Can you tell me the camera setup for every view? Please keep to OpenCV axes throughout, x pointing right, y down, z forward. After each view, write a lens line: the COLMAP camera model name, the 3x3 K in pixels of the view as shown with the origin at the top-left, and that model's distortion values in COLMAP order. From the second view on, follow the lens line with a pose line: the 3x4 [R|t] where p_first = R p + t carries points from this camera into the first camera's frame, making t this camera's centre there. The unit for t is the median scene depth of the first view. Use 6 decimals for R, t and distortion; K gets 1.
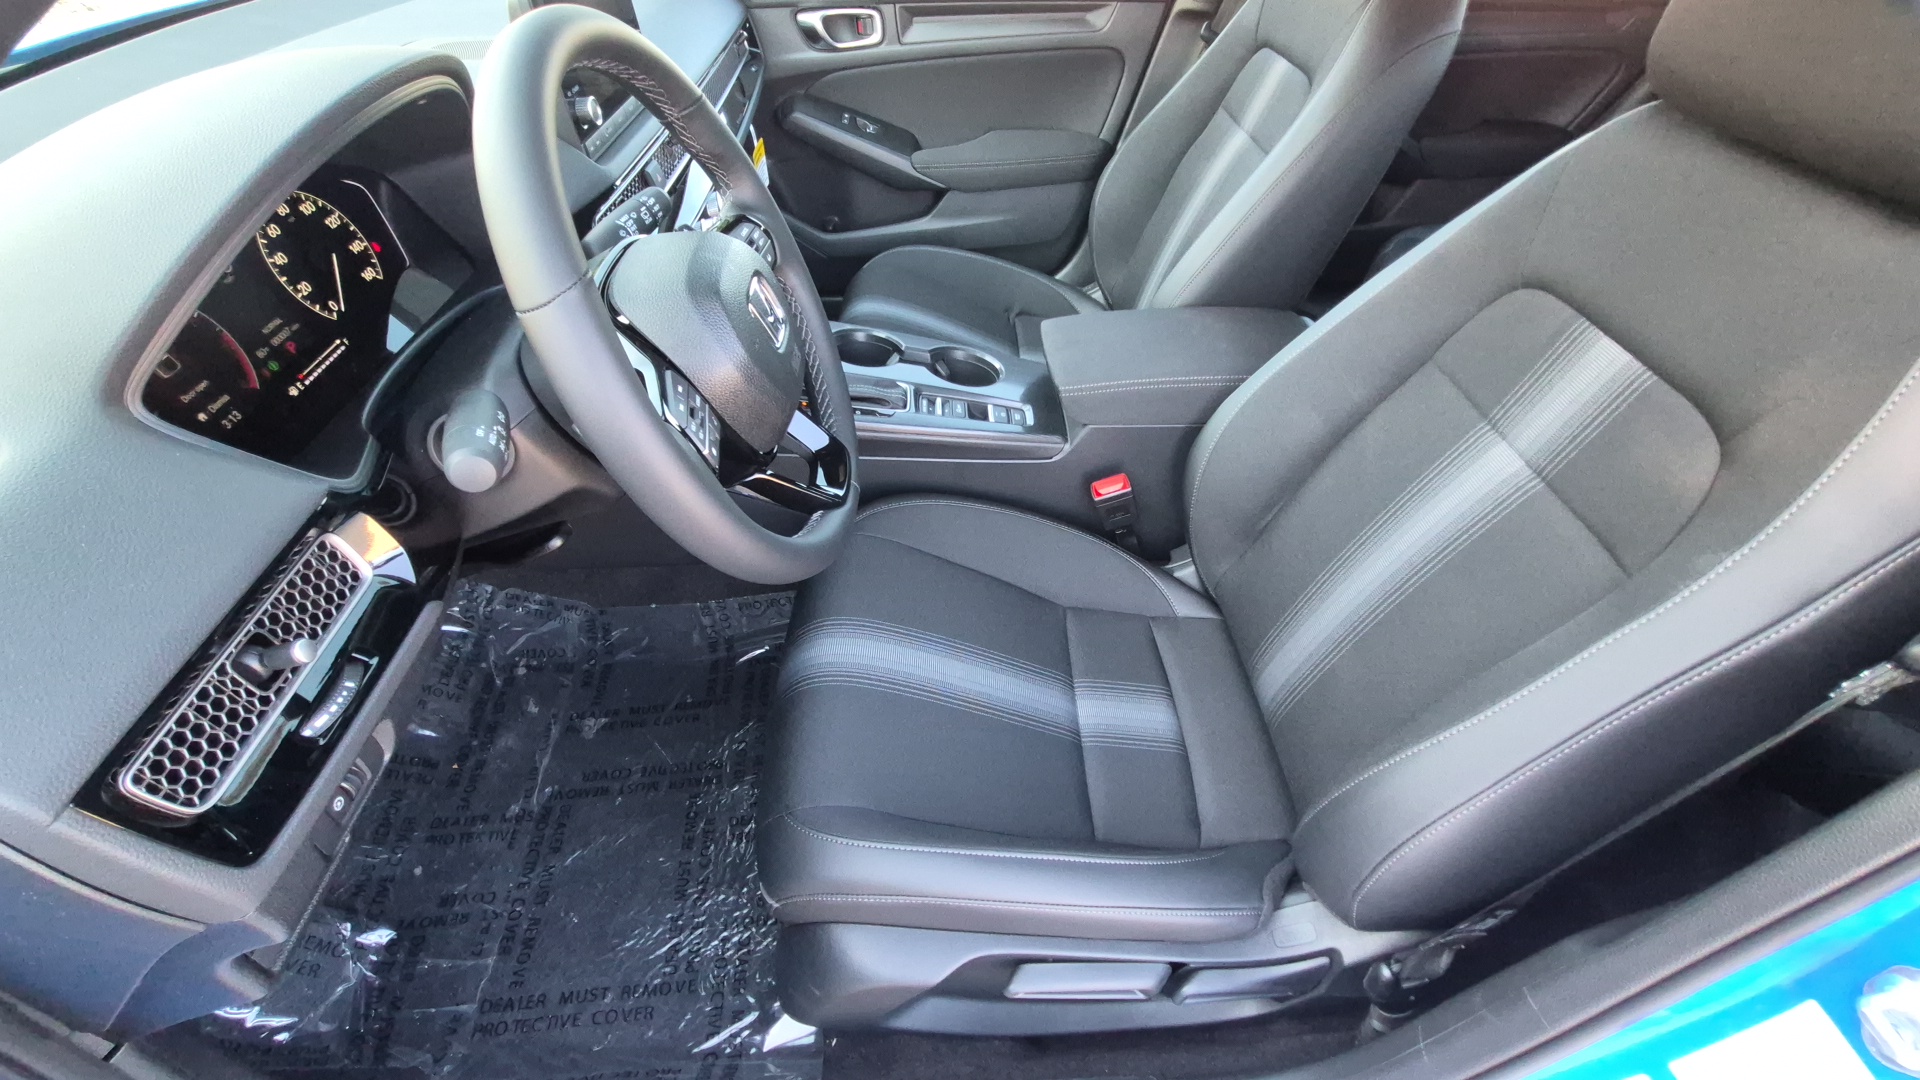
lens RADIAL K [[796.4, 0, 959.1], [0, 796.4, 528.2], [0, 0, 1]] dist [-0.001154, -0.006177]
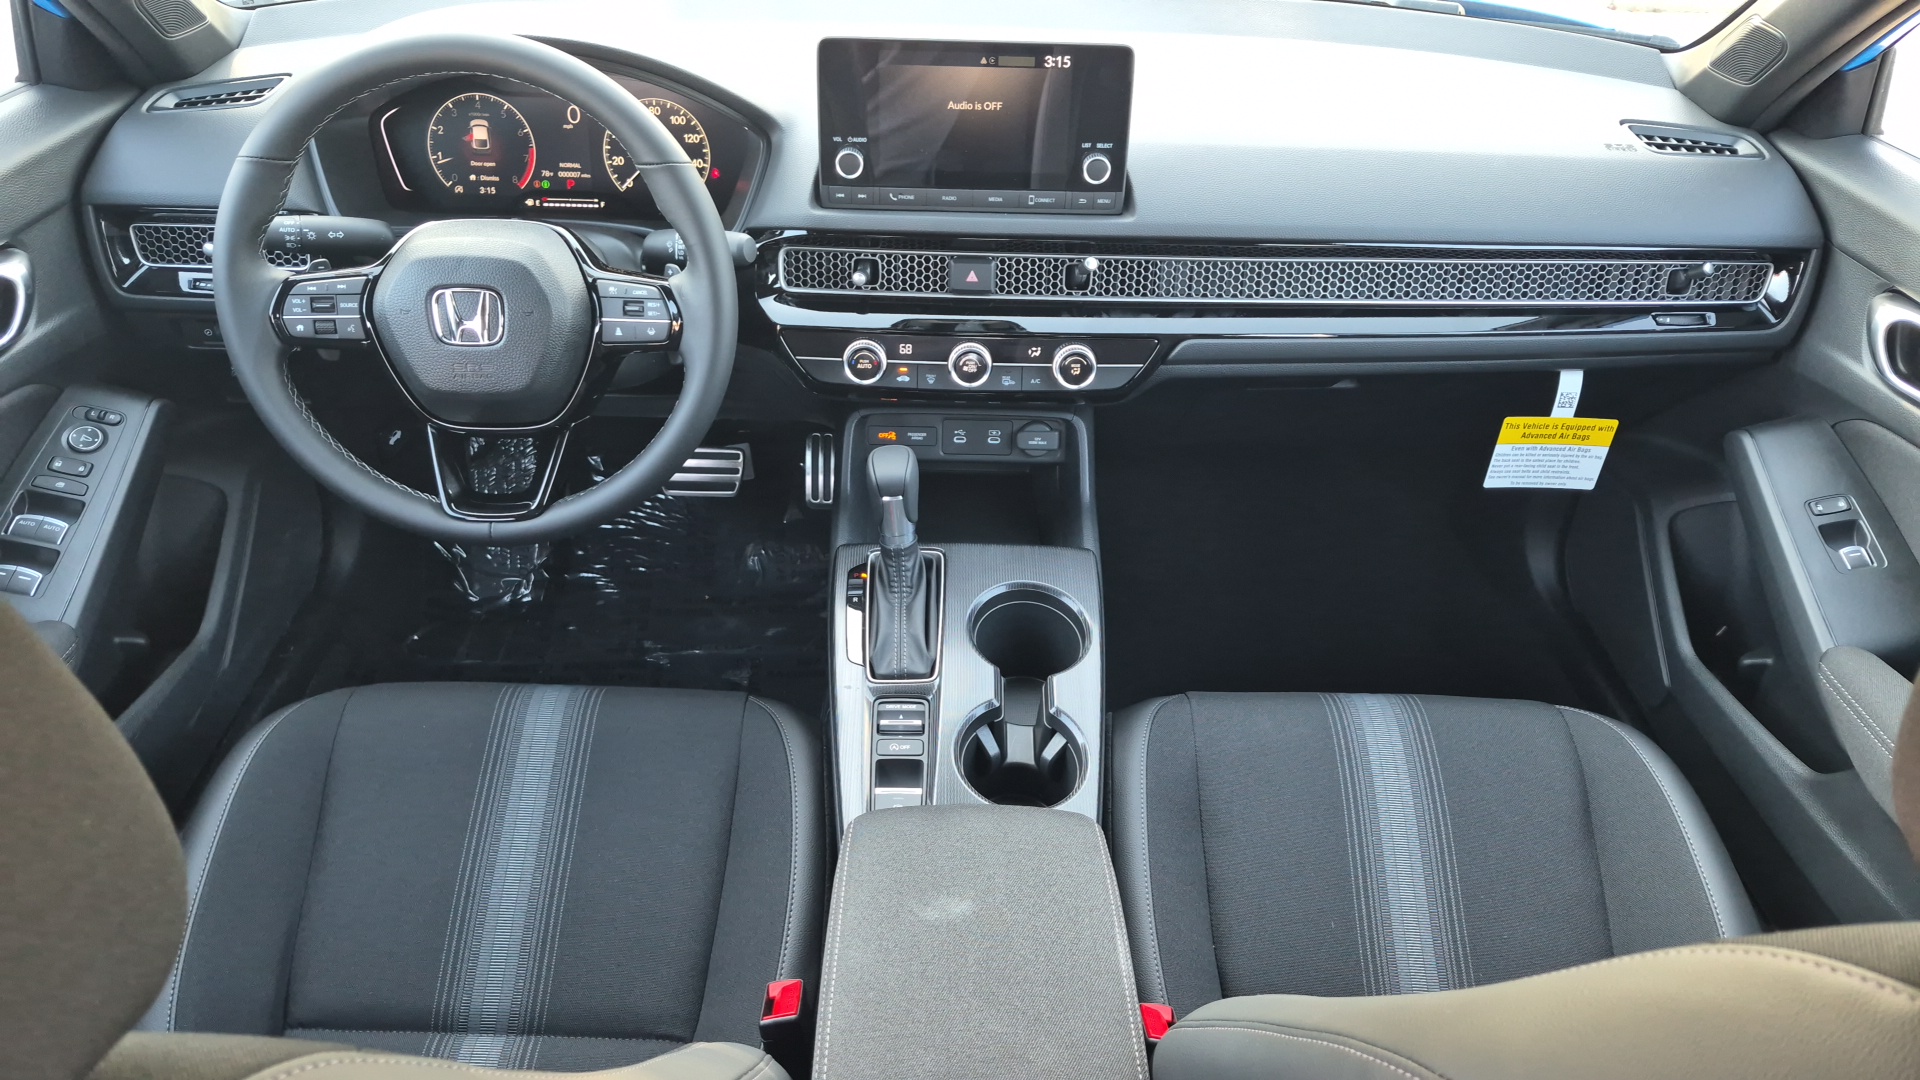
lens RADIAL K [[1295.4, 0, 960.0], [0, 1295.4, 540.0], [0, 0, 1]] dist [0.108488, -0.126274]
pose [[-0.010557, 0.570714, -0.821081, 0.949914], [-0.695762, 0.585569, 0.415961, -0.898840], [0.718194, 0.575668, 0.390900, 0.673001]]
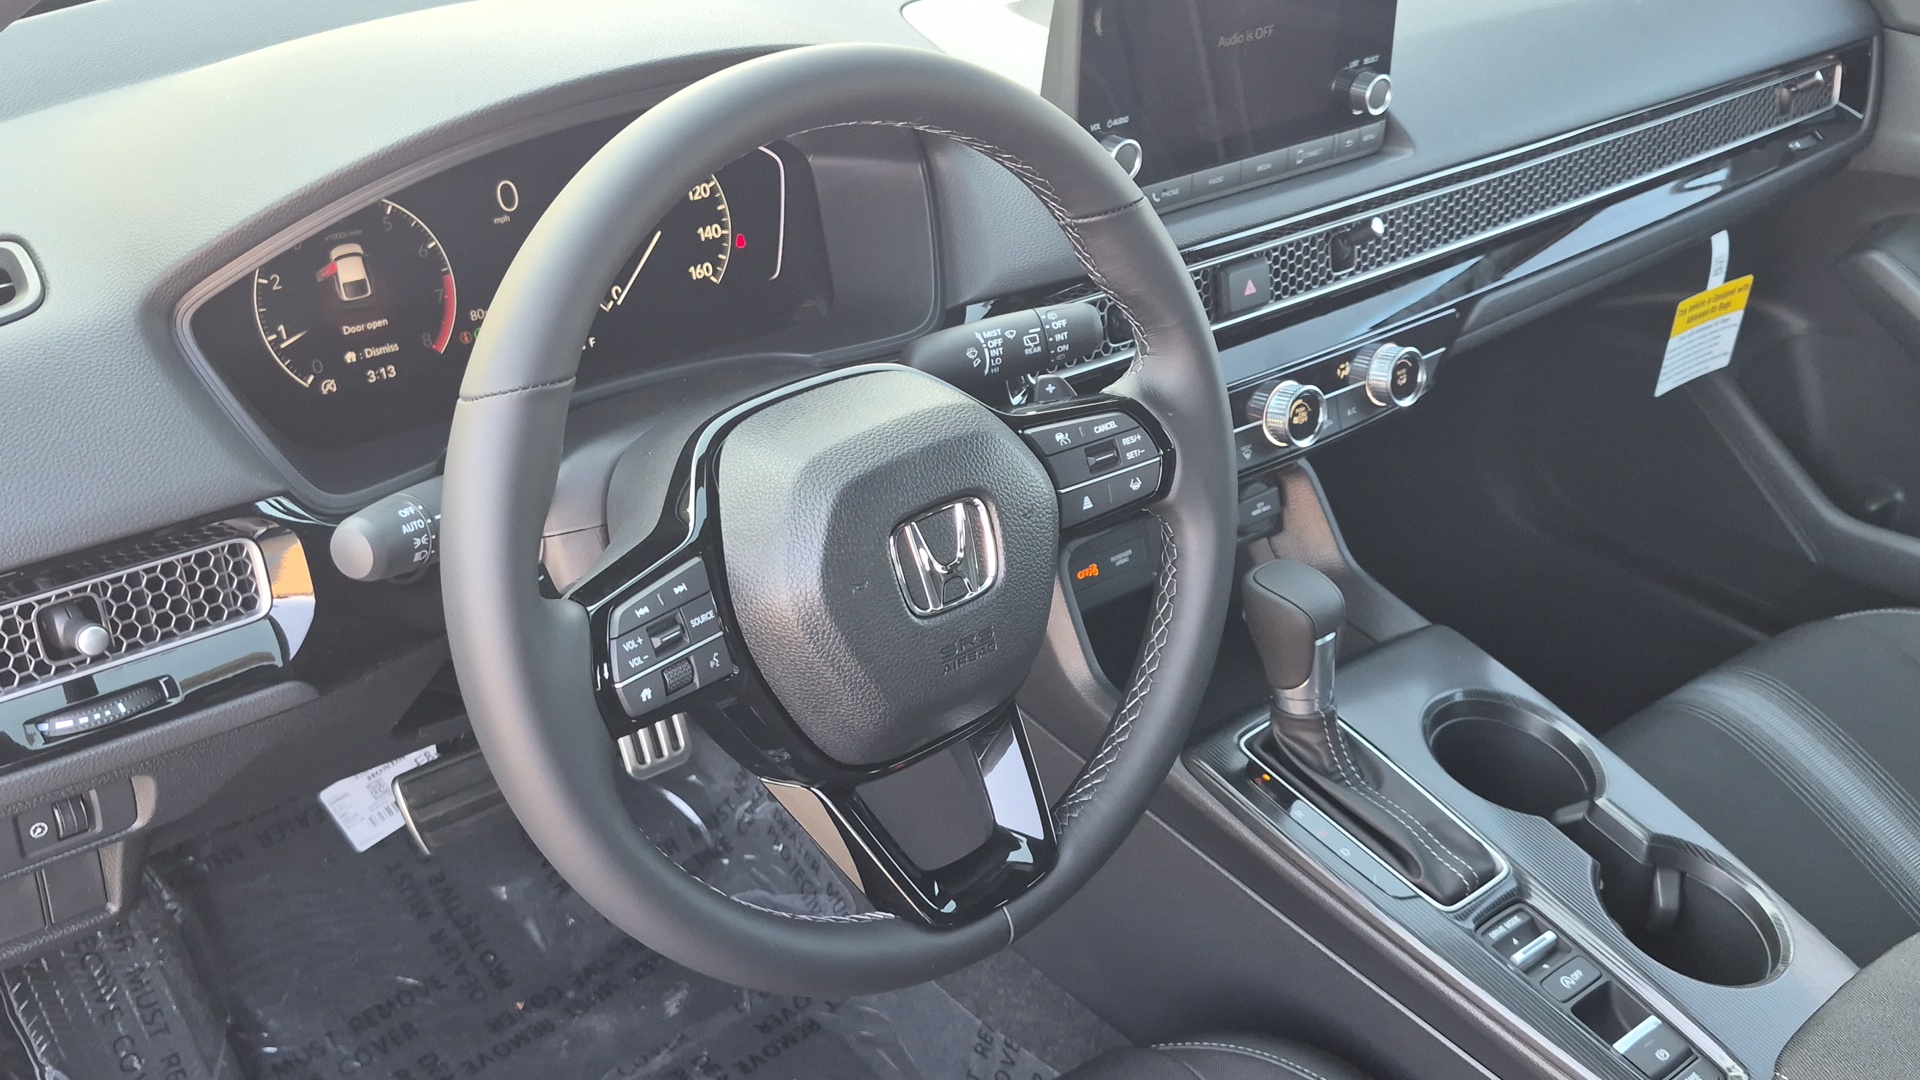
lens RADIAL K [[1910.1, 0, 960.0], [0, 1910.1, 540.0], [0, 0, 1]] dist [0.191129, -0.454379]
pose [[0.626223, 0.412189, -0.661775, 0.474388], [-0.558317, 0.829546, -0.011637, -0.189155], [0.544176, 0.376768, 0.749613, -0.025414]]
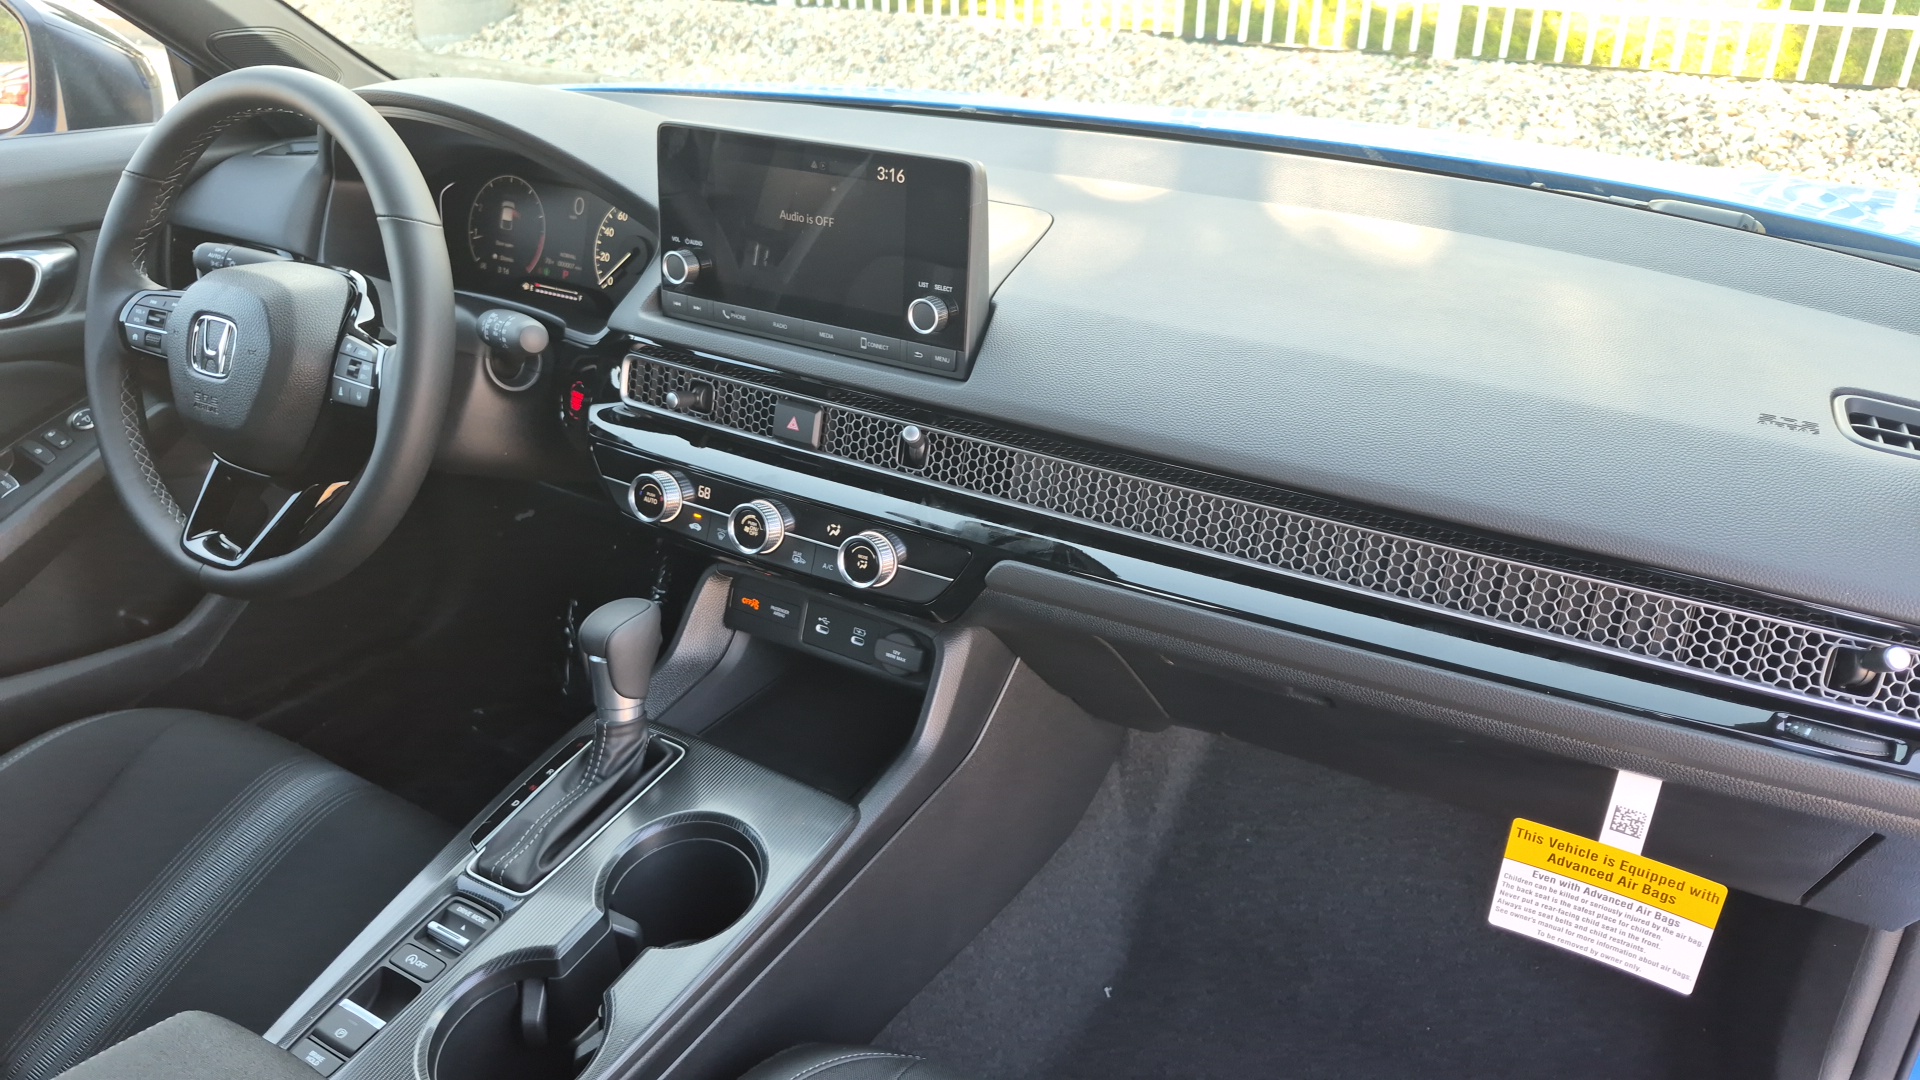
lens RADIAL K [[1295.4, 0, 960.0], [0, 1295.4, 540.0], [0, 0, 1]] dist [0.108488, -0.126274]
pose [[-0.528620, 0.362579, -0.767527, 0.447183], [-0.588398, 0.495209, 0.639184, -1.256926], [0.611841, 0.789496, -0.048436, 1.308085]]
